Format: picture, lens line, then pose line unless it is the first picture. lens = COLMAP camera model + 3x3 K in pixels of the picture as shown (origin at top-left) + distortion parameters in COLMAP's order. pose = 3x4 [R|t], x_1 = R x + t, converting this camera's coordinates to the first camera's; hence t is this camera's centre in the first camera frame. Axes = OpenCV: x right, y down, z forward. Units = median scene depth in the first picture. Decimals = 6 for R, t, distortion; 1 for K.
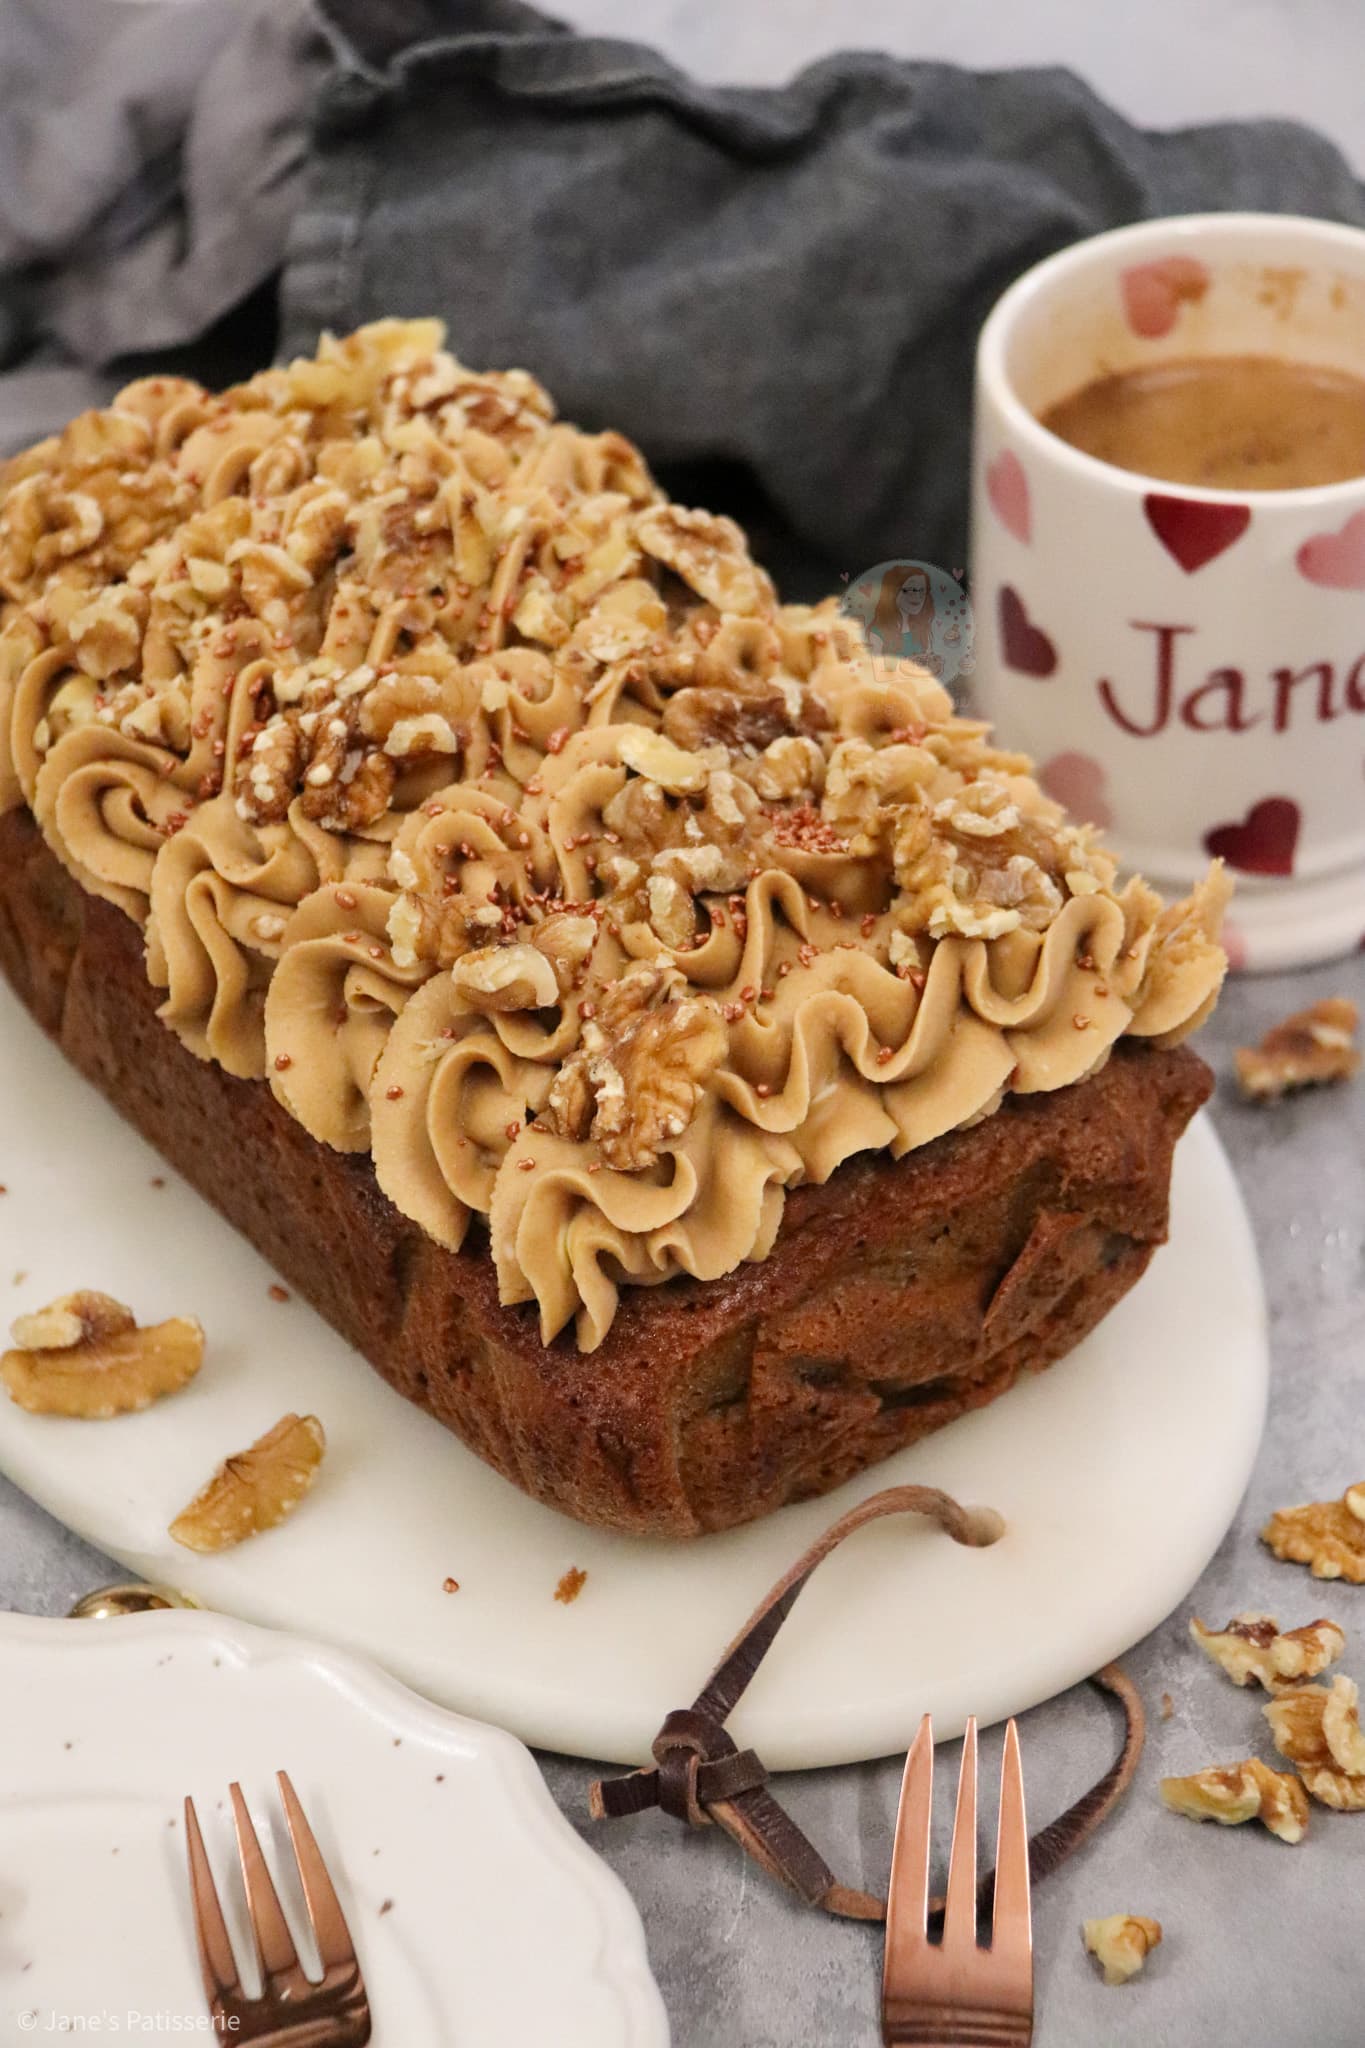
lens RADIAL K [[4267.4, 0, 682.5], [0, 4267.4, 1024.0], [0, 0, 1]] dist [0.187803, 0.260054]
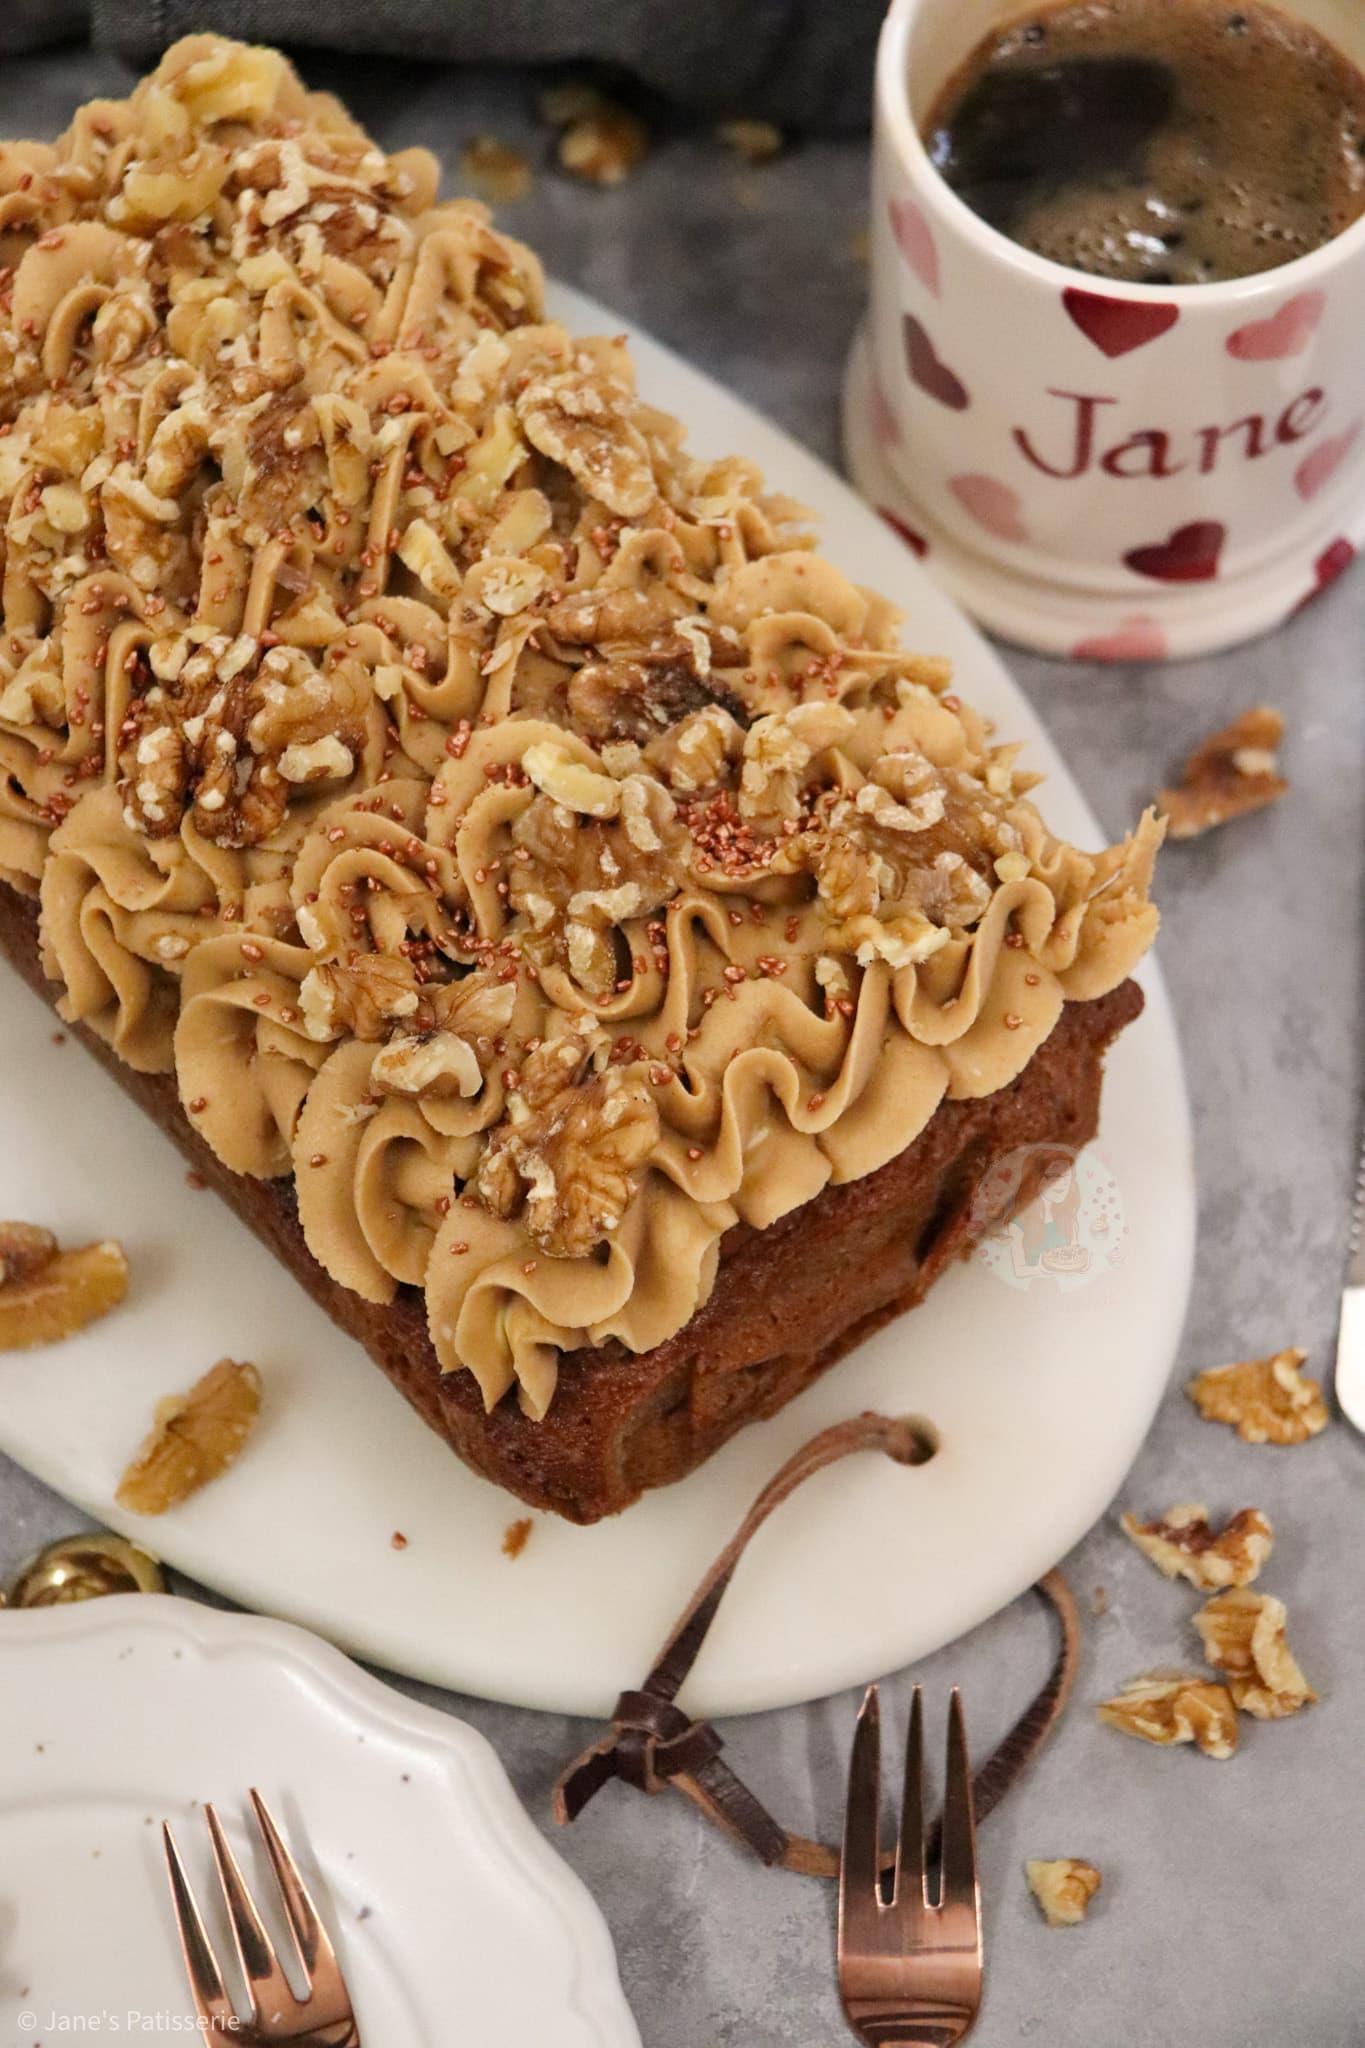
lens RADIAL K [[4511.3, 0, 682.5], [0, 4511.3, 987.4], [0, 0, 1]] dist [0.211305, 0.427034]
pose [[0.998258, -0.051054, 0.029581, -0.012132], [0.037143, 0.933264, 0.357267, -0.374250], [-0.045847, -0.355545, 0.933534, 0.040974]]
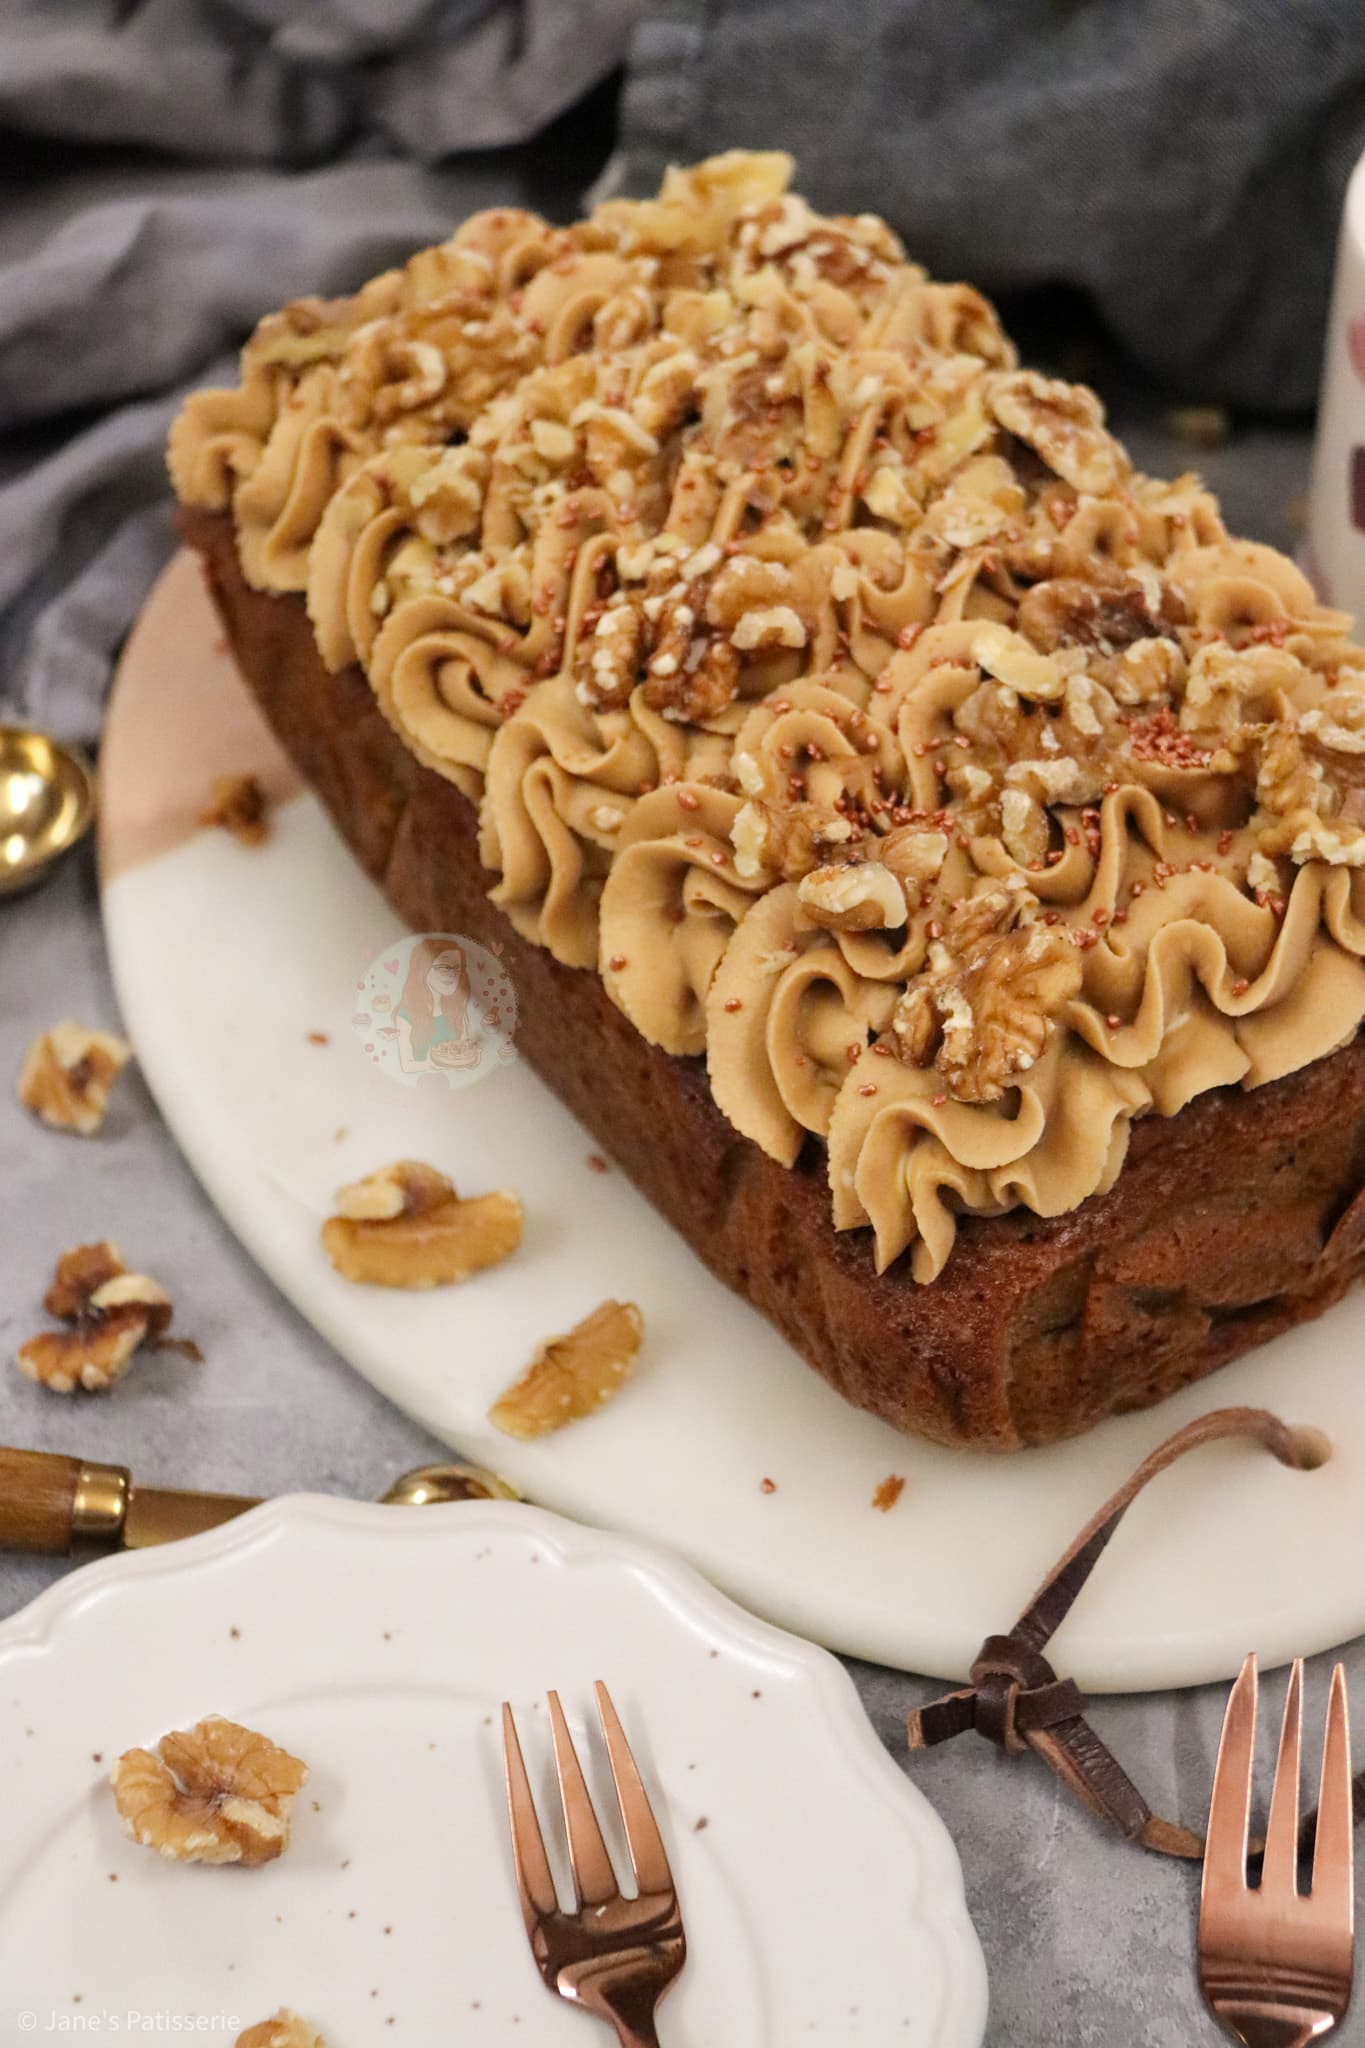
lens RADIAL K [[3931.8, 0, 682.5], [0, 3931.8, 1024.0], [0, 0, 1]] dist [0.122718, 0.428132]
pose [[0.997978, 0.039510, -0.049795, -0.032770], [-0.034318, 0.994281, 0.101130, -0.067670], [0.053506, -0.099217, 0.993626, 0.101441]]
